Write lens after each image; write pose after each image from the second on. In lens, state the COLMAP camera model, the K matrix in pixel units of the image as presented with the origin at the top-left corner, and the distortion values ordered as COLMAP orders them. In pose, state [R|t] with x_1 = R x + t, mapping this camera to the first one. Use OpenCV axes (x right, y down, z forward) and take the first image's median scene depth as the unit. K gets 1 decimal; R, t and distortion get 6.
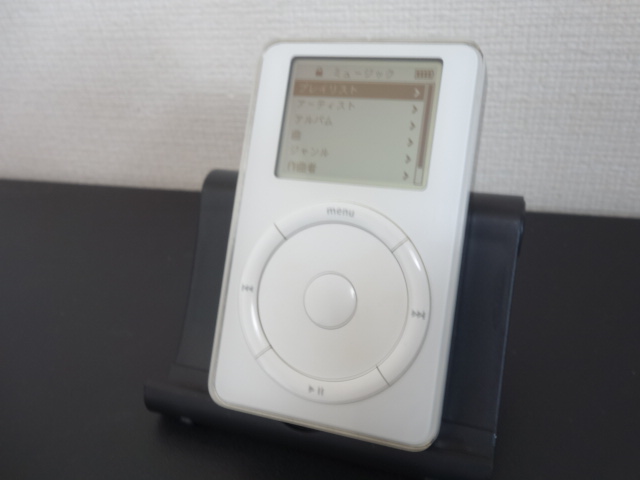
lens RADIAL K [[582.5, 0, 320.0], [0, 582.5, 240.0], [0, 0, 1]] dist [-0.008529, -0.002963]
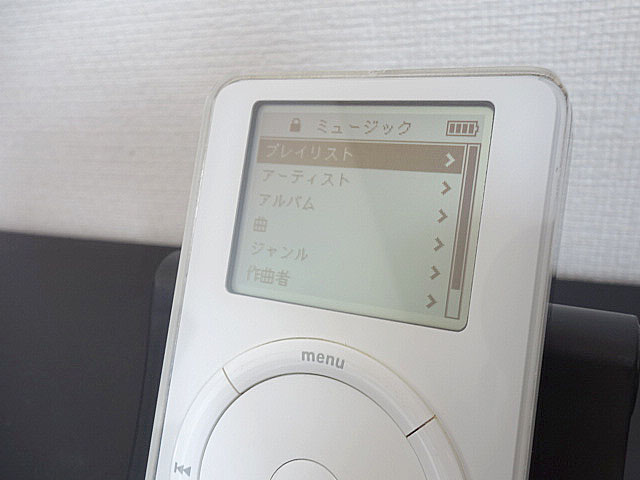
lens RADIAL K [[579.5, 0, 320.0], [0, 579.5, 240.0], [0, 0, 1]] dist [-0.004975, -0.002342]
pose [[0.993970, -0.006029, -0.109487, 0.062028], [0.003831, 0.999787, -0.020269, -0.100211], [0.109586, 0.019728, 0.993781, 0.251920]]
